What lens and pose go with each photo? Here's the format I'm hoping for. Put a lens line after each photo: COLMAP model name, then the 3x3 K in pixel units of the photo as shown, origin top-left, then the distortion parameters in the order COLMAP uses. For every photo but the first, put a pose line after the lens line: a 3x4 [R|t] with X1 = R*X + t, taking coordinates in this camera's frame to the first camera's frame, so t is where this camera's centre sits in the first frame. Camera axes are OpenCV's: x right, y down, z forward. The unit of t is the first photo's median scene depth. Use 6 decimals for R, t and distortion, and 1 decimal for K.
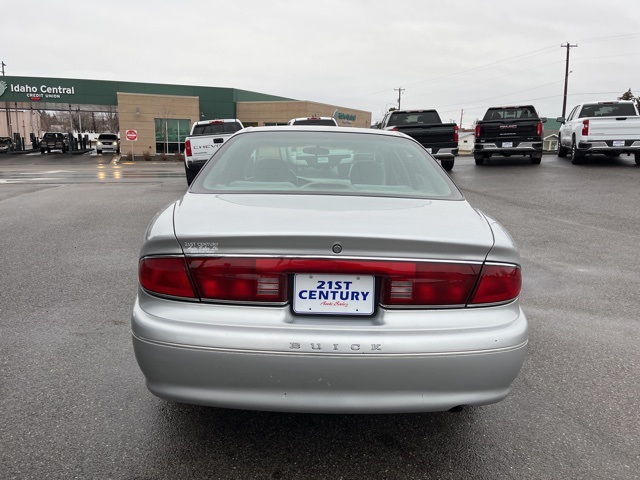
lens RADIAL K [[477.0, 0, 317.6], [0, 477.0, 242.6], [0, 0, 1]] dist [0.072533, -0.100739]
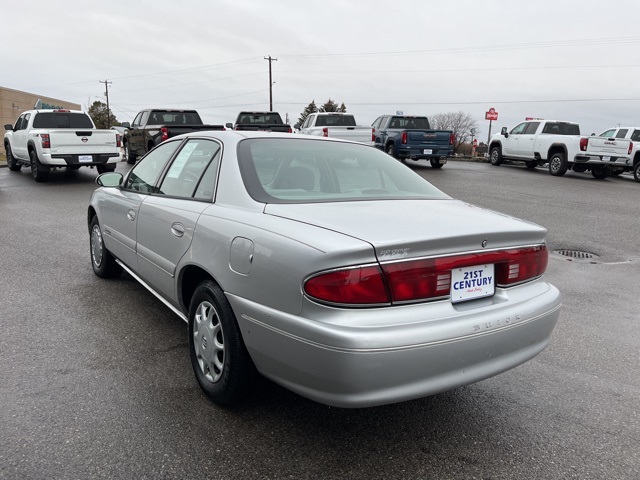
lens RADIAL K [[476.1, 0, 320.0], [0, 476.1, 240.0], [0, 0, 1]] dist [0.064352, -0.087675]
pose [[0.836986, -0.084592, 0.540646, -0.931129], [0.085903, 0.996041, 0.022857, -0.058101], [-0.540440, 0.027312, 0.840939, 0.192706]]
